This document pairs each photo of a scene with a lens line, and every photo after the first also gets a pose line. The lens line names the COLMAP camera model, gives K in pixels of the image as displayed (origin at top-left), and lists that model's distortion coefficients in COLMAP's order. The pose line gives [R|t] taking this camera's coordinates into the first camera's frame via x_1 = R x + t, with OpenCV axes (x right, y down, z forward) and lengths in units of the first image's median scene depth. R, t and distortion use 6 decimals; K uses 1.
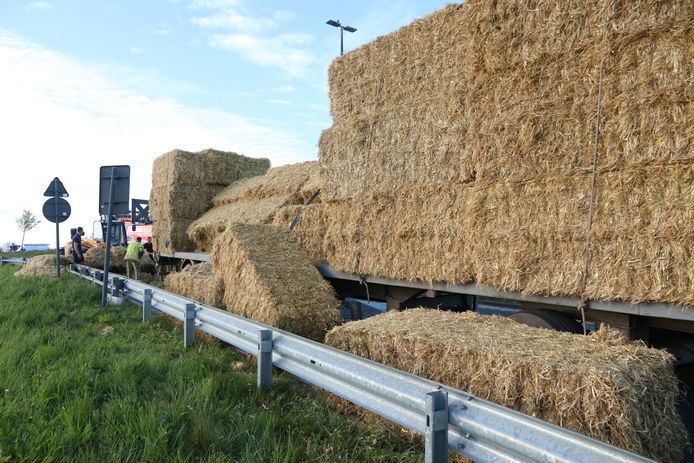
lens RADIAL K [[469.1, 0, 332.1], [0, 469.1, 231.6], [0, 0, 1]] dist [-0.135675, 0.081785]
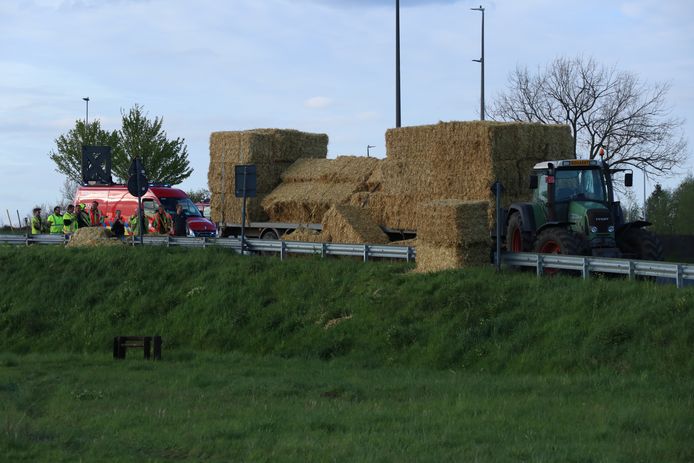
lens RADIAL K [[469.1, 0, 332.1], [0, 469.1, 231.6], [0, 0, 1]] dist [-0.135675, 0.081785]
pose [[0.993039, -0.001985, -0.117773, 0.000266], [0.009470, 0.997967, 0.063027, -0.024203], [0.117409, -0.063704, 0.991038, -0.702156]]
